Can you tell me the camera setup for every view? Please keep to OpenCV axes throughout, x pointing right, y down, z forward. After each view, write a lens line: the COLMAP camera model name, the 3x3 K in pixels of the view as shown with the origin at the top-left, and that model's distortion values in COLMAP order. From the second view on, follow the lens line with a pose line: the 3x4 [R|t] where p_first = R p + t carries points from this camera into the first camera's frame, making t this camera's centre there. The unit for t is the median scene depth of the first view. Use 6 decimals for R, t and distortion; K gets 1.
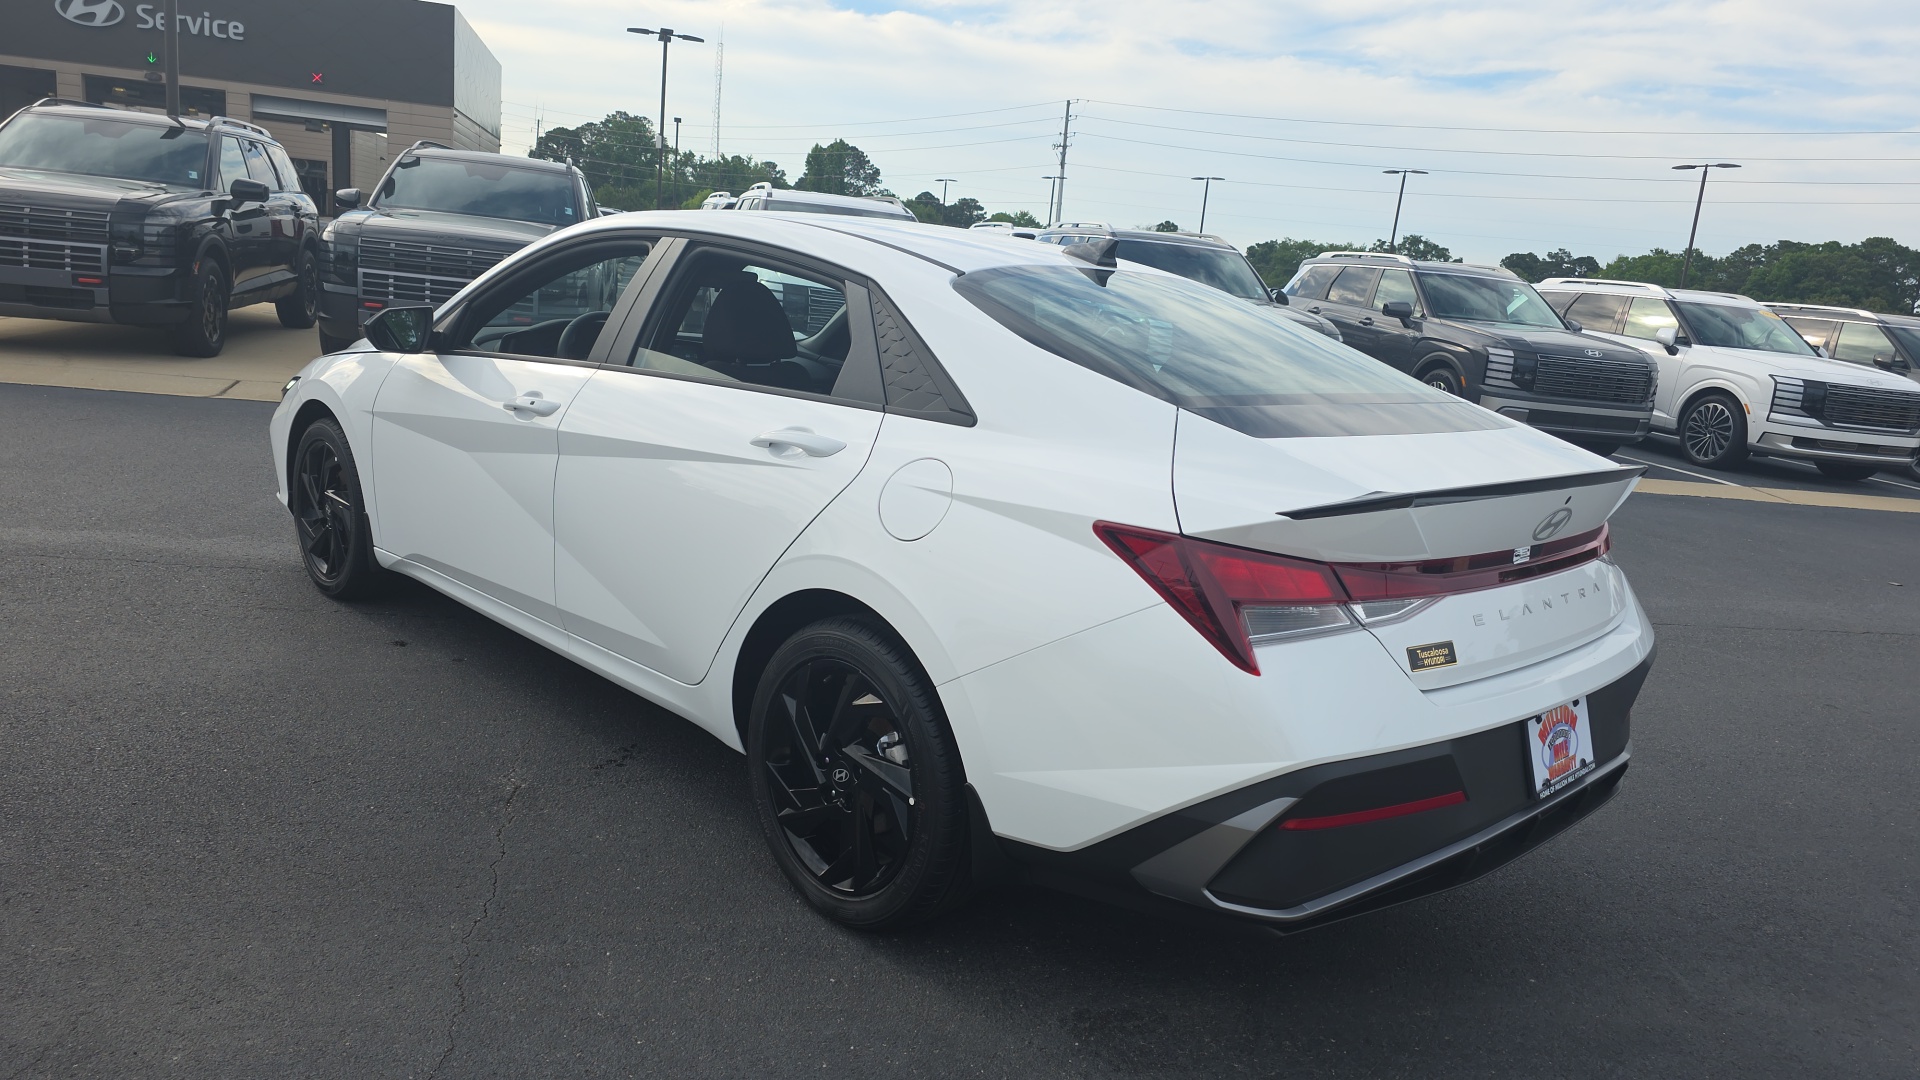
lens RADIAL K [[1278.1, 0, 960.0], [0, 1278.1, 540.0], [0, 0, 1]] dist [0.080883, -0.072860]
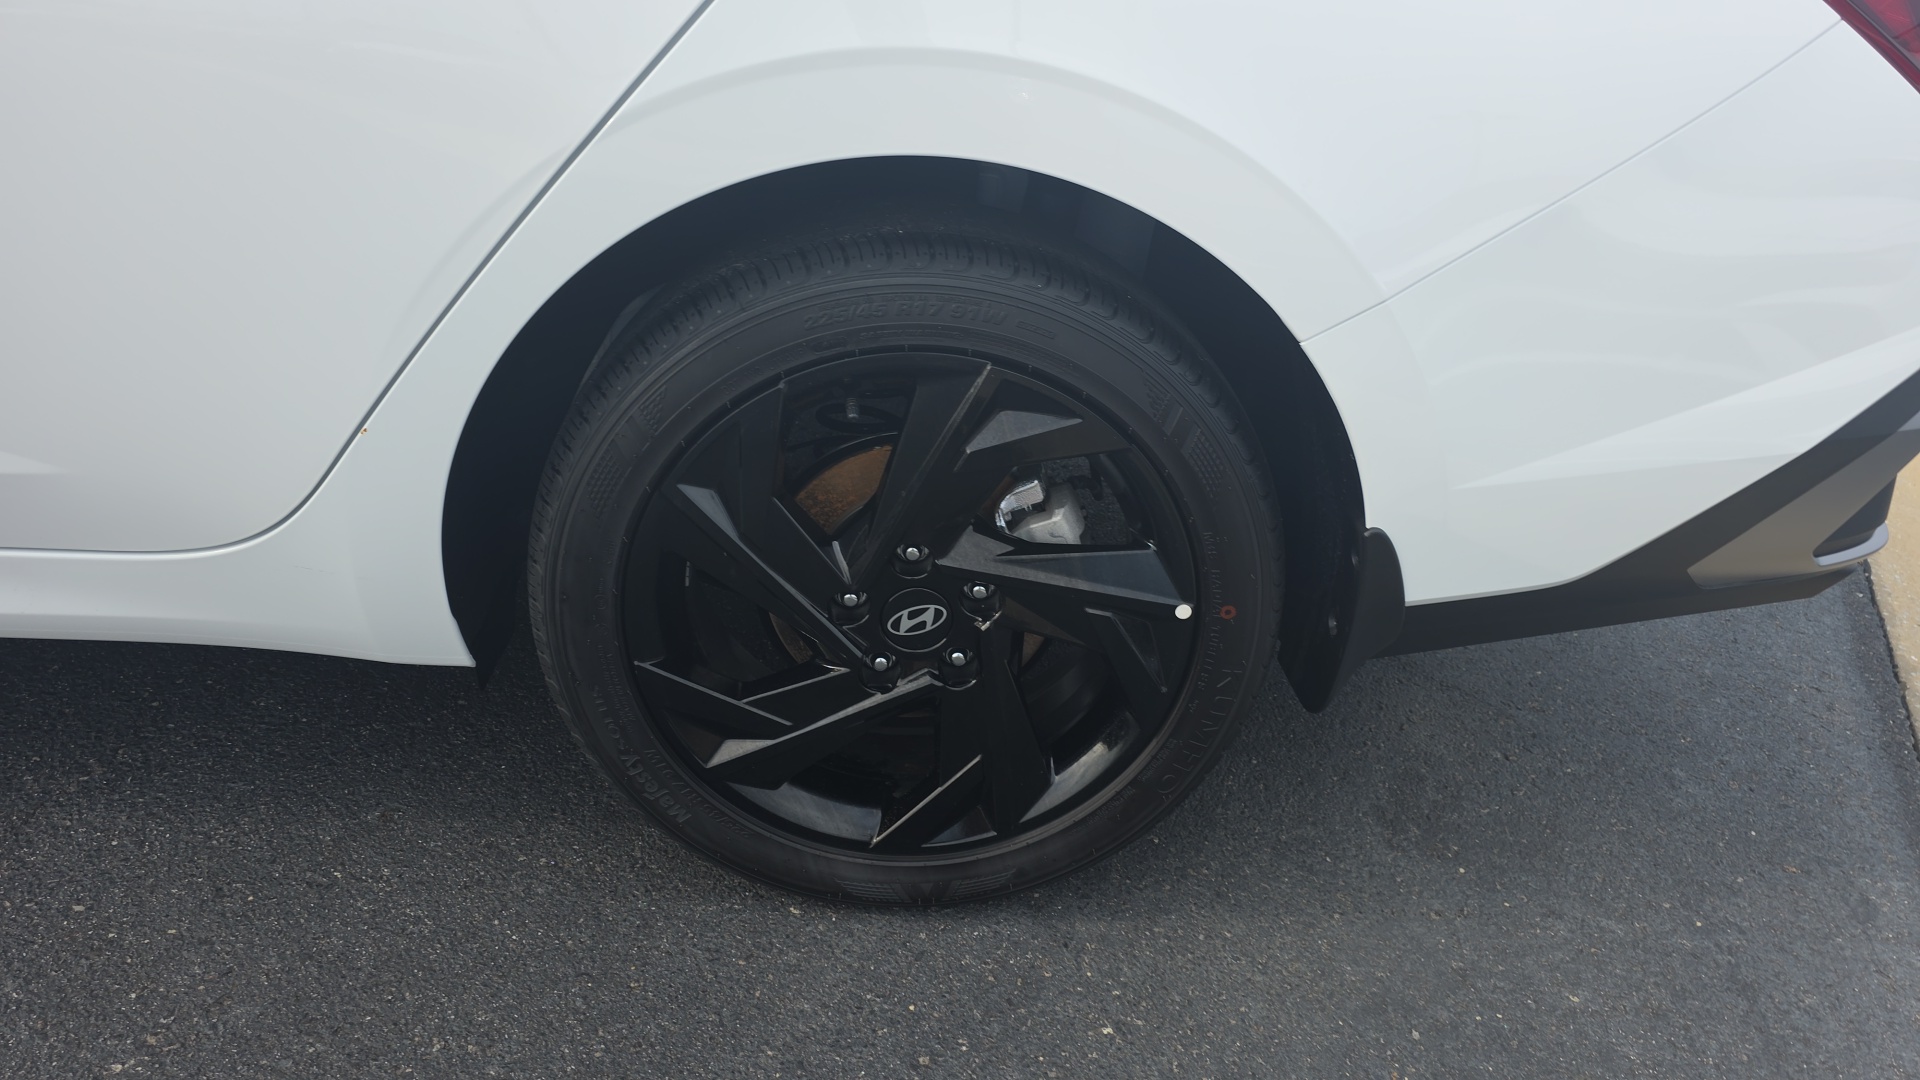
lens RADIAL K [[1301.3, 0, 963.7], [0, 1301.3, 529.6], [0, 0, 1]] dist [0.046667, -0.046141]
pose [[0.673118, -0.359387, 0.646339, -0.355247], [0.126366, 0.917020, 0.378294, -0.001097], [-0.728659, -0.172961, 0.662677, 0.736492]]
